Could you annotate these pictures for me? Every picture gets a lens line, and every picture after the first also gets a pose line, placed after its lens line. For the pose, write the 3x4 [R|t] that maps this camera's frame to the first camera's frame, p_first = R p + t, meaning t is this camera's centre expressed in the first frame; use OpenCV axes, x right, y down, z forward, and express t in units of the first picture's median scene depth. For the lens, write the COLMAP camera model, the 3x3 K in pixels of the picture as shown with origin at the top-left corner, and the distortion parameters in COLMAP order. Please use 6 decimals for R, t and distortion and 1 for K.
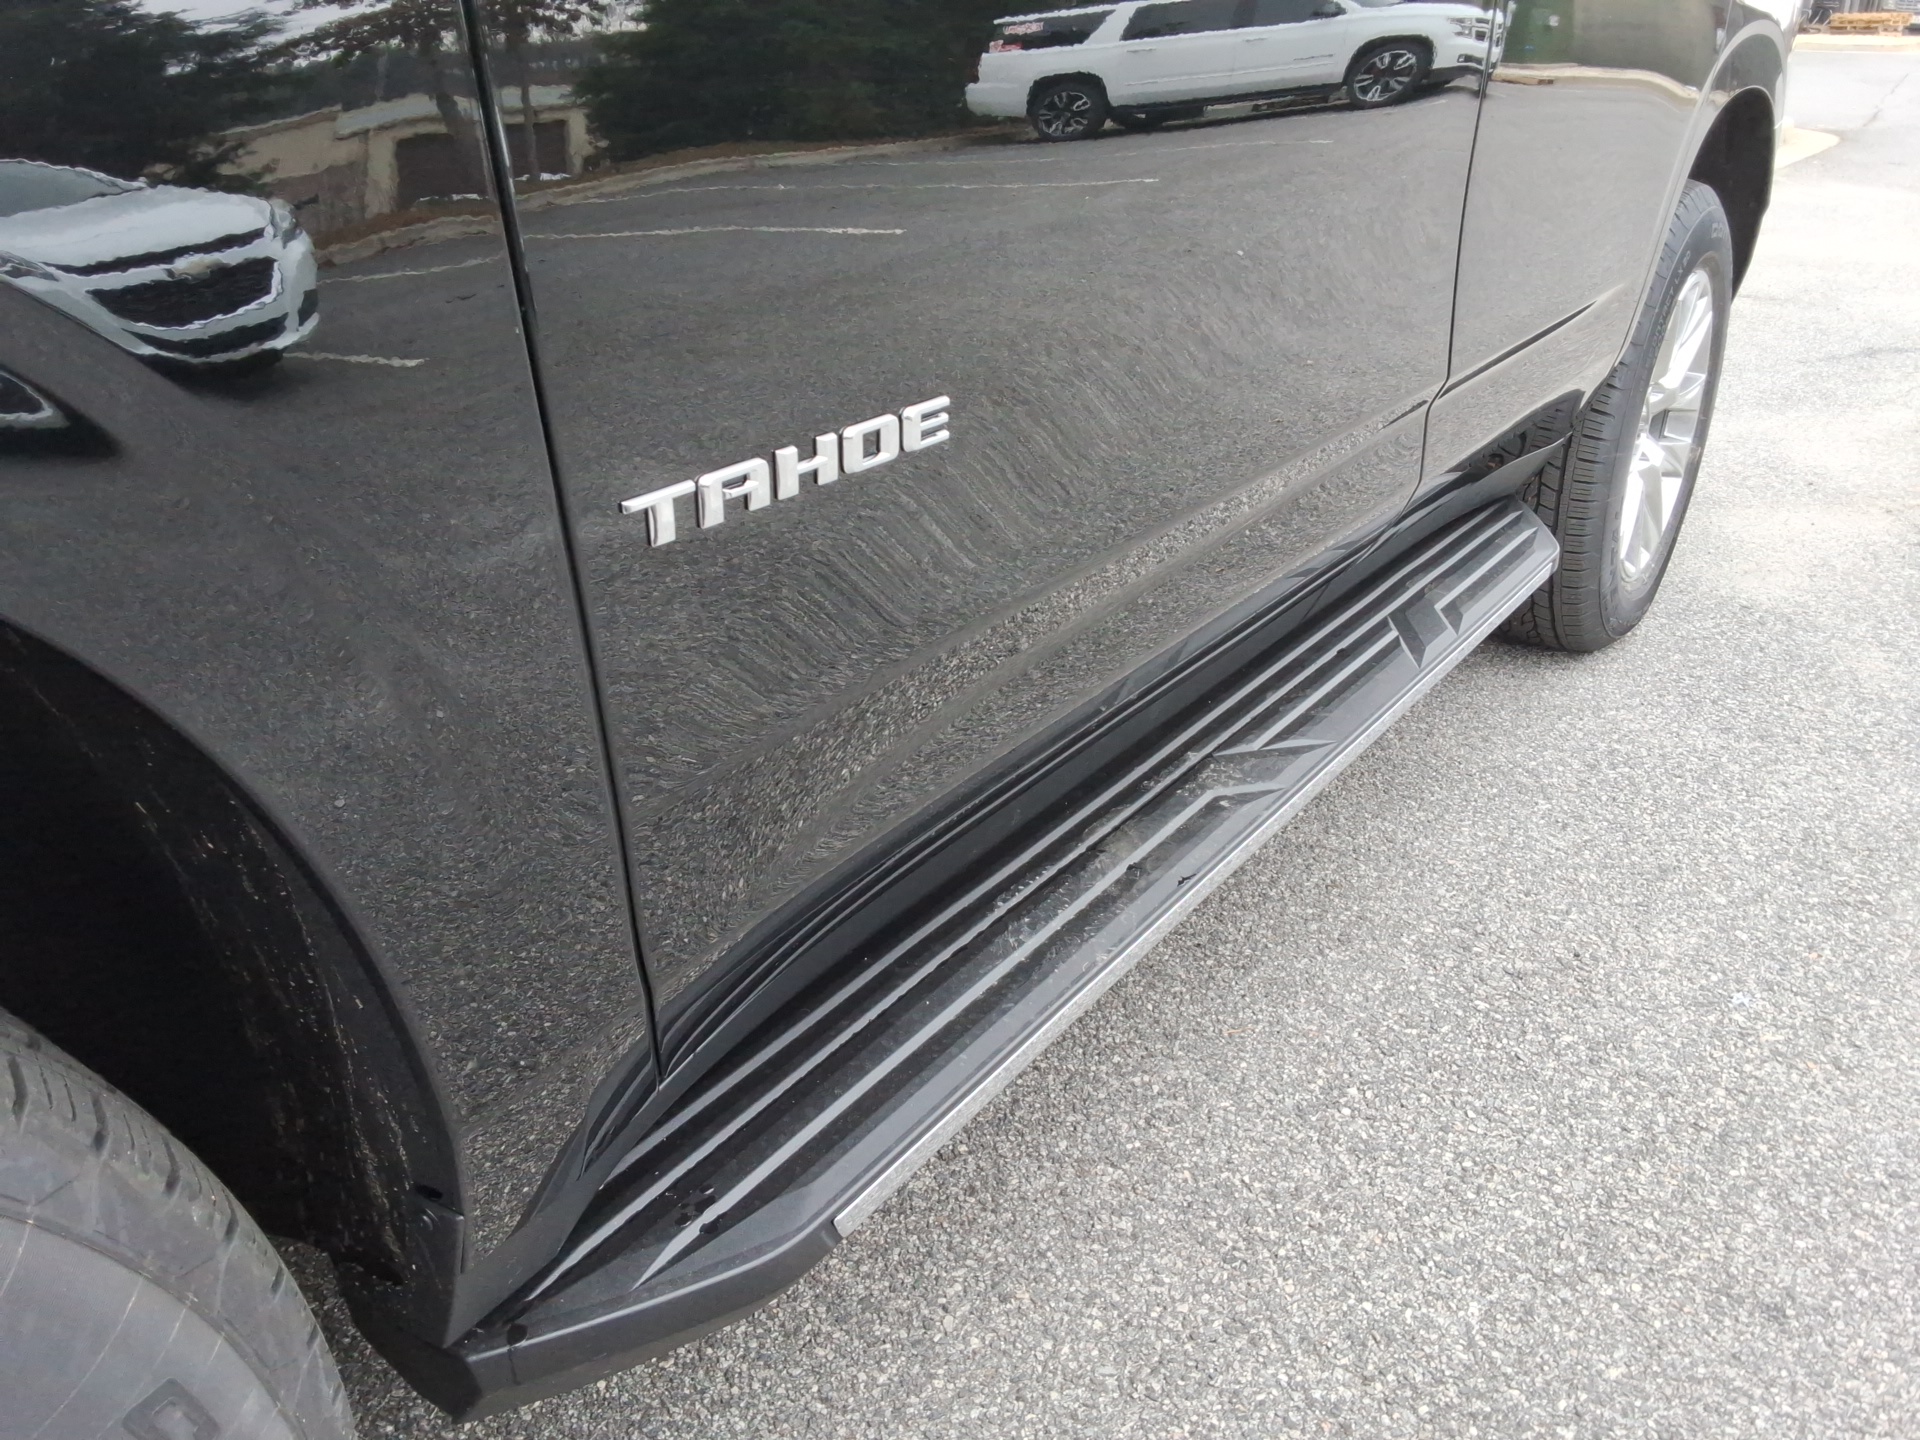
lens RADIAL K [[1541.8, 0, 966.7], [0, 1541.8, 707.5], [0, 0, 1]] dist [0.098853, -0.150850]
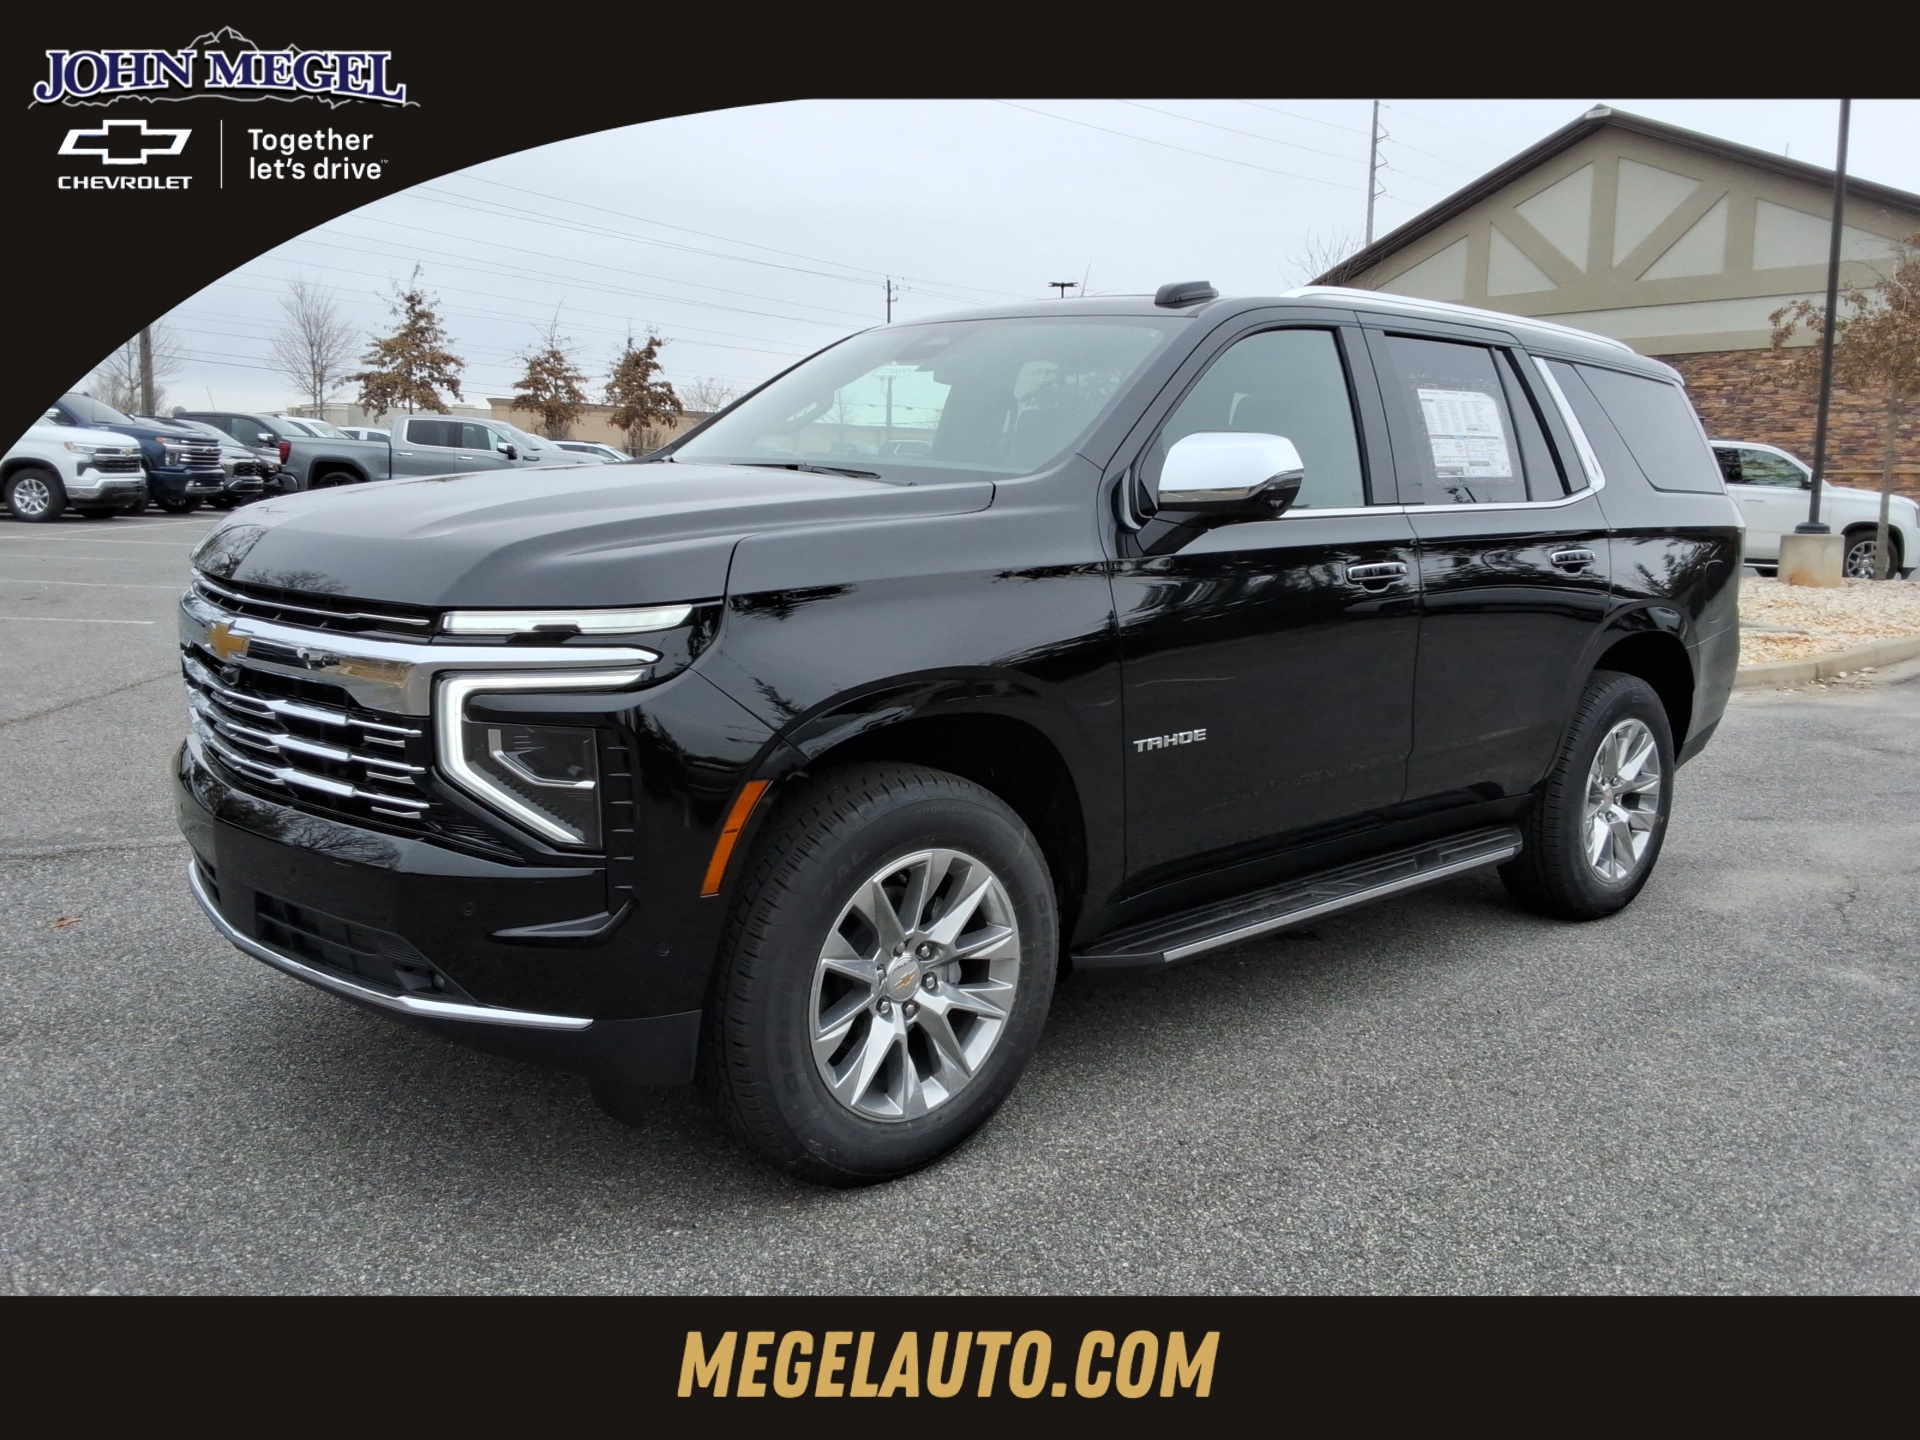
lens RADIAL K [[1541.8, 0, 973.8], [0, 1541.8, 709.7], [0, 0, 1]] dist [0.098853, -0.150850]
pose [[0.977019, 0.042377, -0.208898, 0.112256], [-0.096207, 0.962205, -0.254765, 0.395476], [0.190207, 0.269007, 0.944170, -1.389761]]
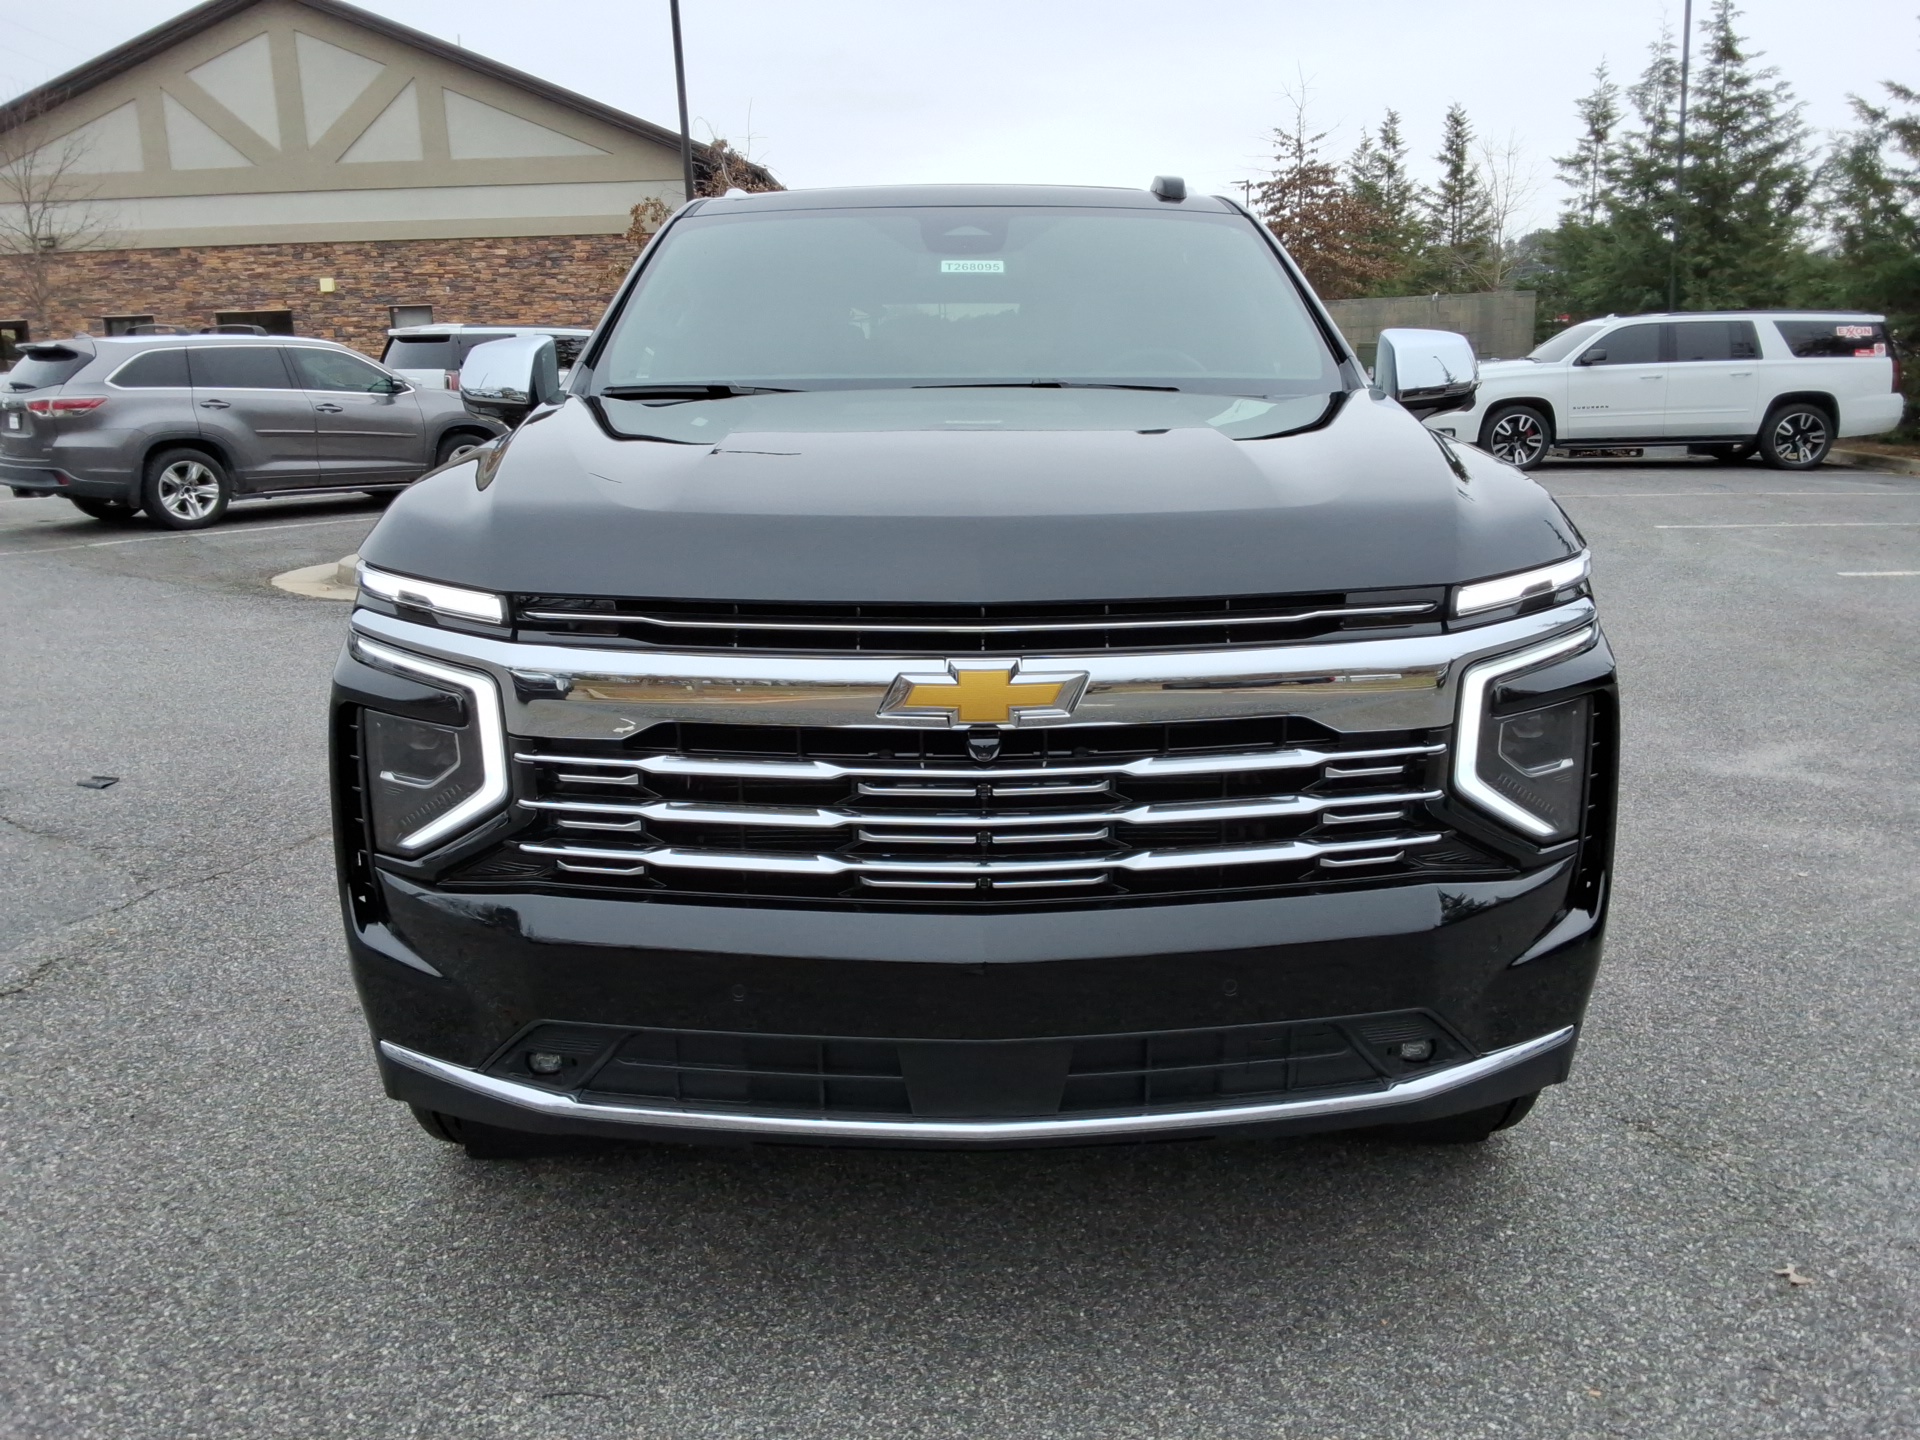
lens RADIAL K [[1541.8, 0, 970.2], [0, 1541.8, 703.9], [0, 0, 1]] dist [0.098853, -0.150850]
pose [[0.812150, -0.150896, 0.563597, -1.603327], [0.261082, 0.957858, -0.119768, 0.112313], [-0.521774, 0.244415, 0.817321, -0.865800]]
